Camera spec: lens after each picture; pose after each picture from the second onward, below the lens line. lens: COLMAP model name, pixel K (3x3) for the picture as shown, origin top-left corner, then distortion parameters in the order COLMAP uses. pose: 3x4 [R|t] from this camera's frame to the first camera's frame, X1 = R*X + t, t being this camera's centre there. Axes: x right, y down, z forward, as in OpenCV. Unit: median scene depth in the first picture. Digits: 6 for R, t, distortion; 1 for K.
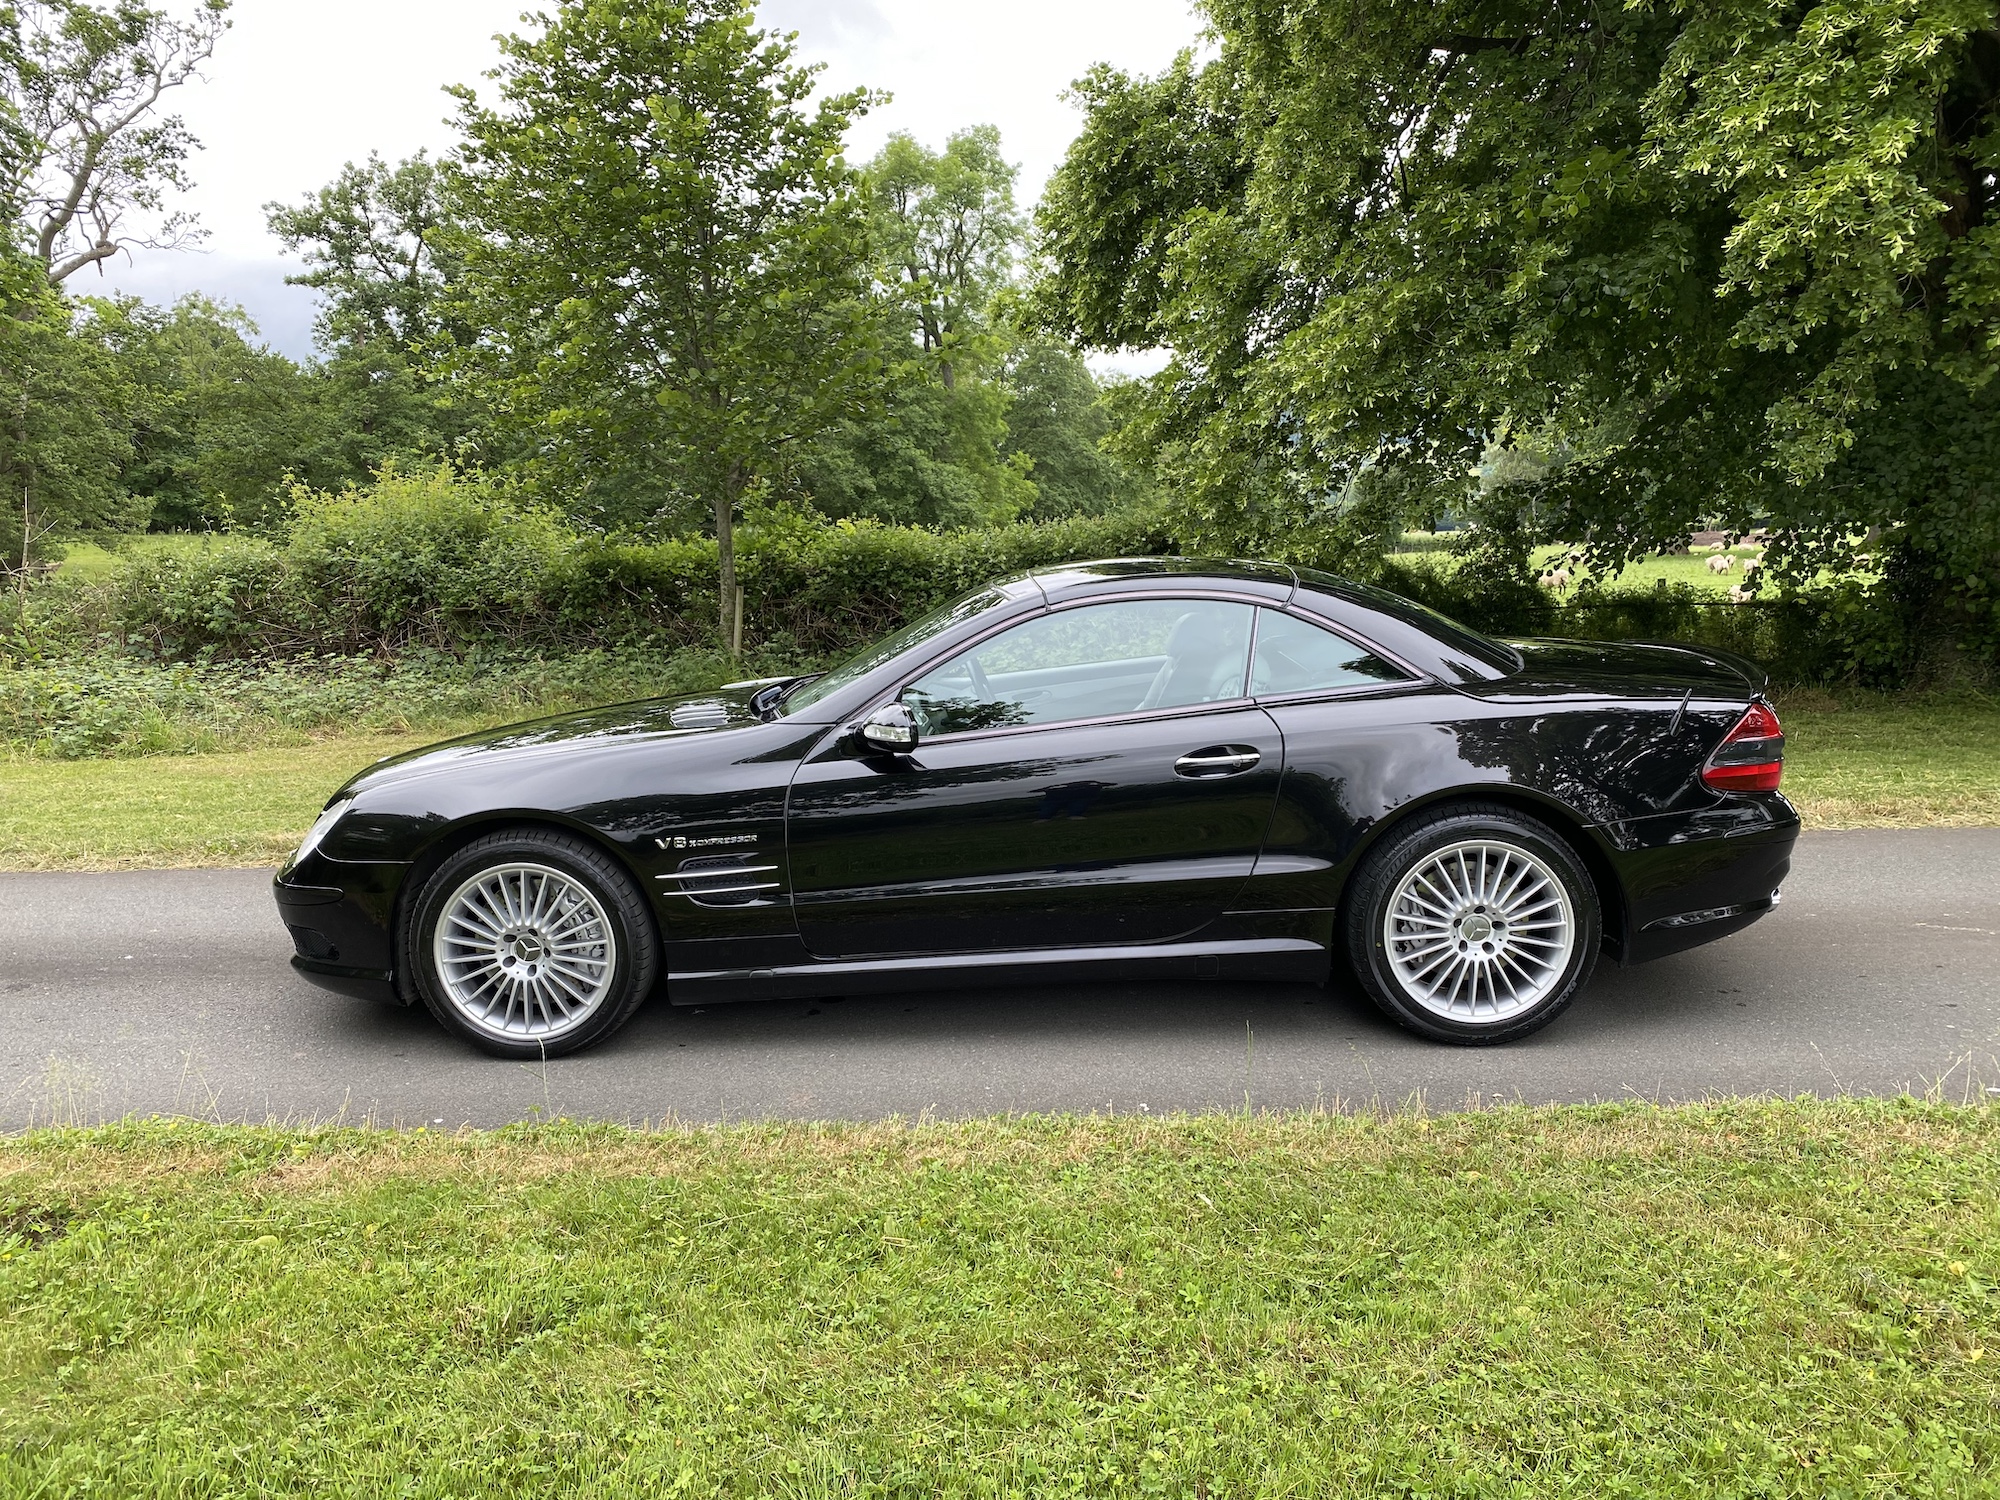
lens RADIAL K [[1496.0, 0, 993.4], [0, 1496.0, 751.9], [0, 0, 1]] dist [0.024760, -0.006132]
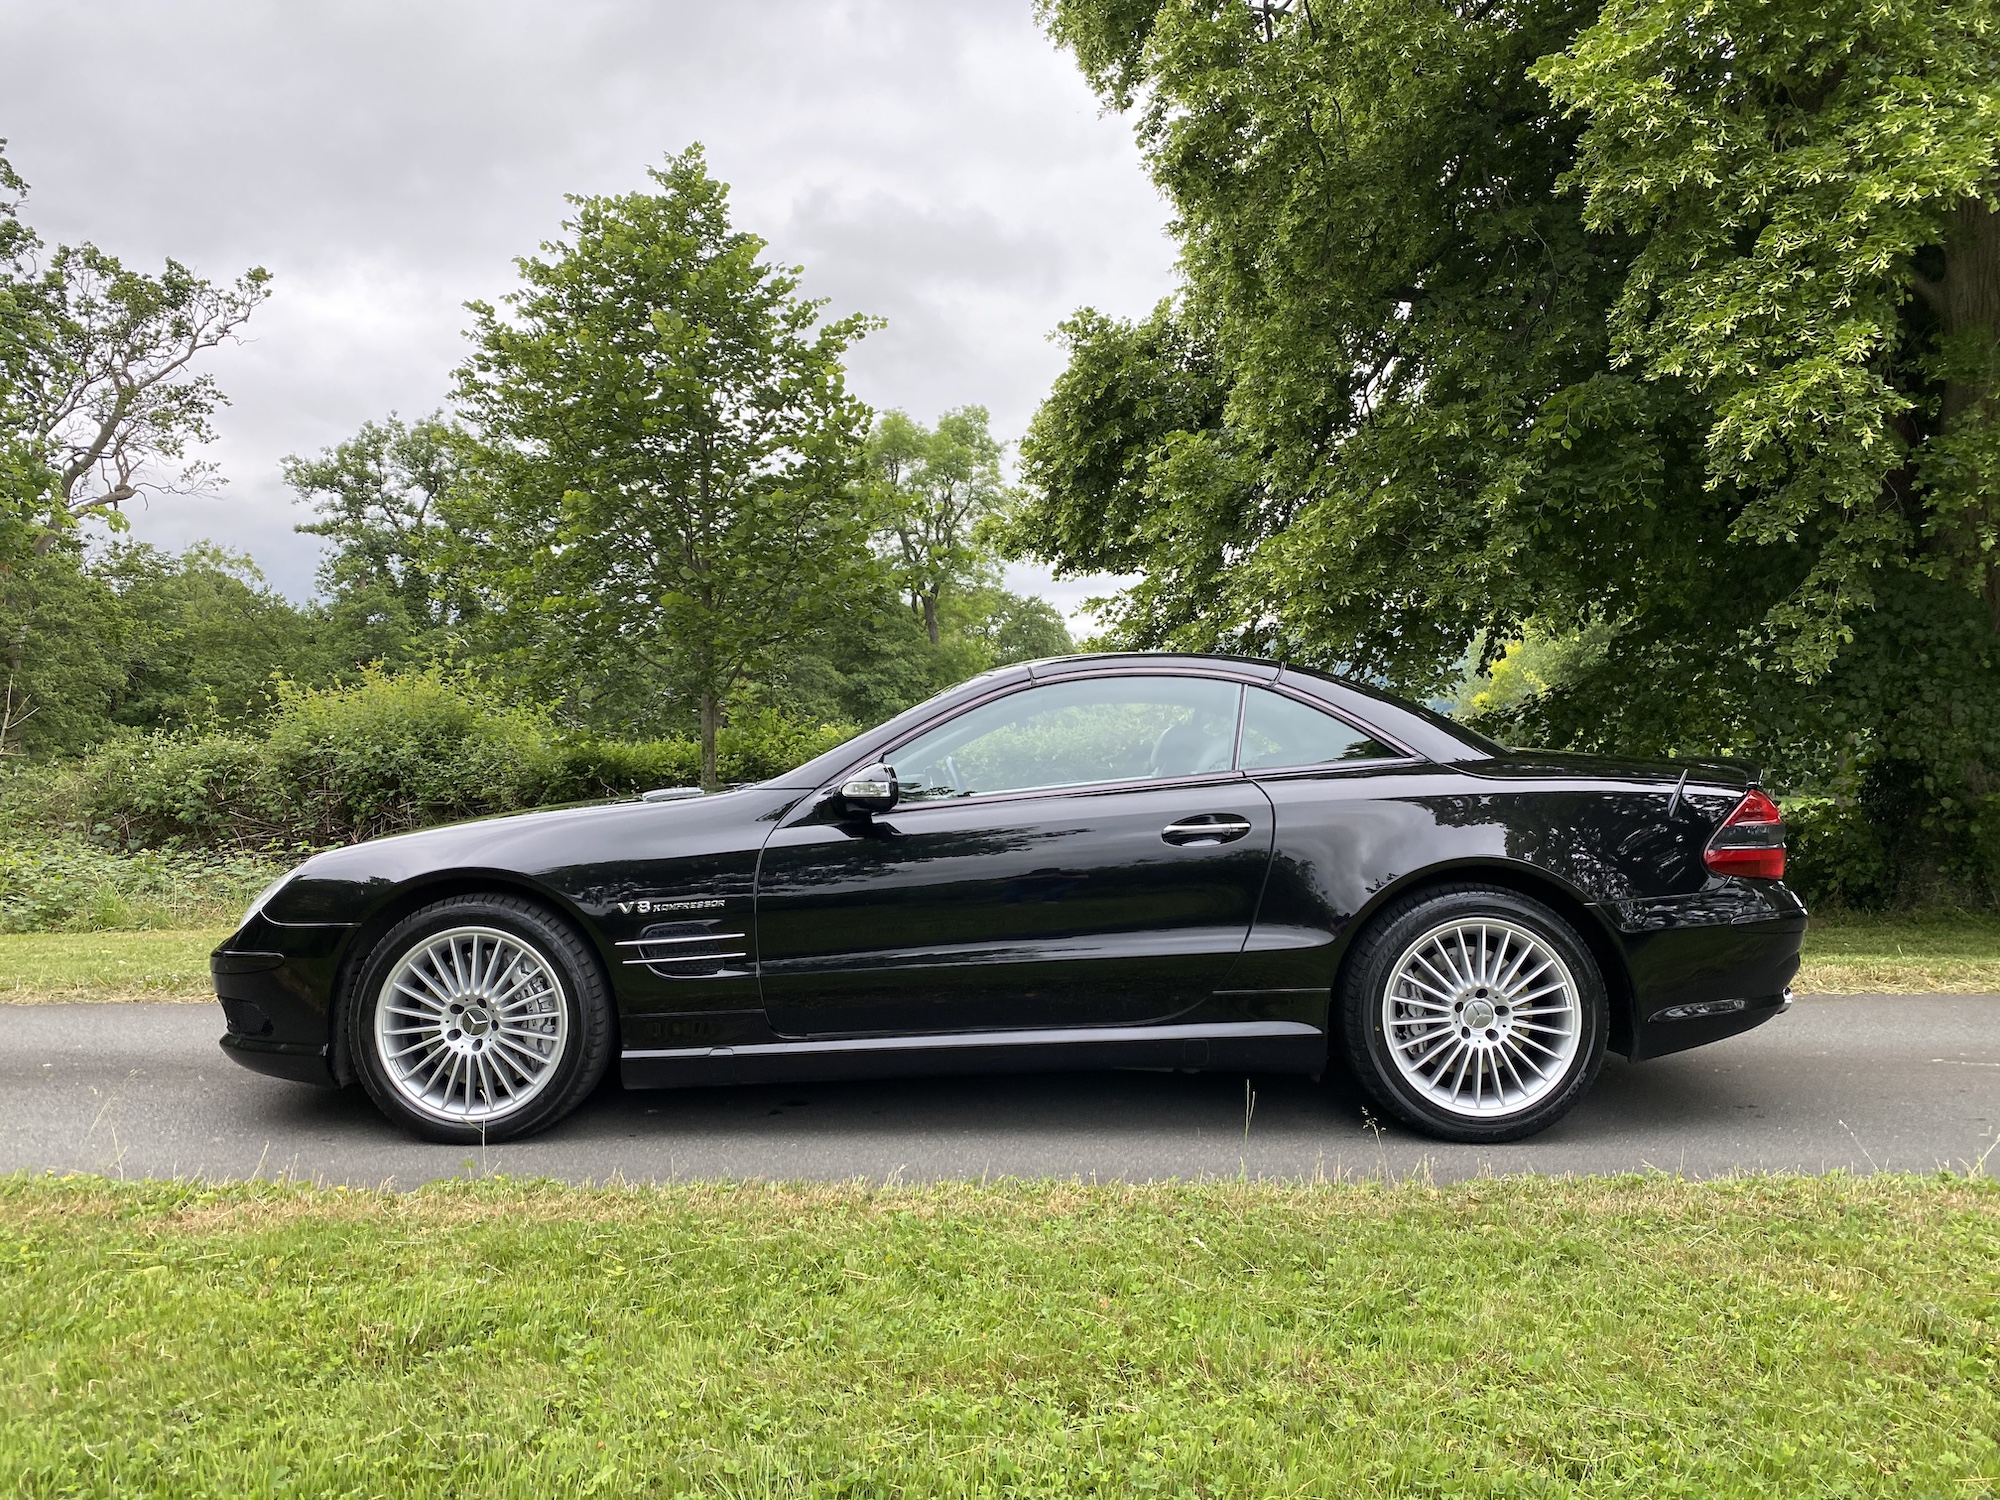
lens RADIAL K [[1496.0, 0, 993.4], [0, 1496.0, 751.9], [0, 0, 1]] dist [0.024760, -0.006132]
pose [[0.999664, 0.022719, 0.012477, -0.001075], [-0.020132, 0.983763, -0.178341, 0.126601], [-0.016326, 0.178030, 0.983890, 0.038717]]
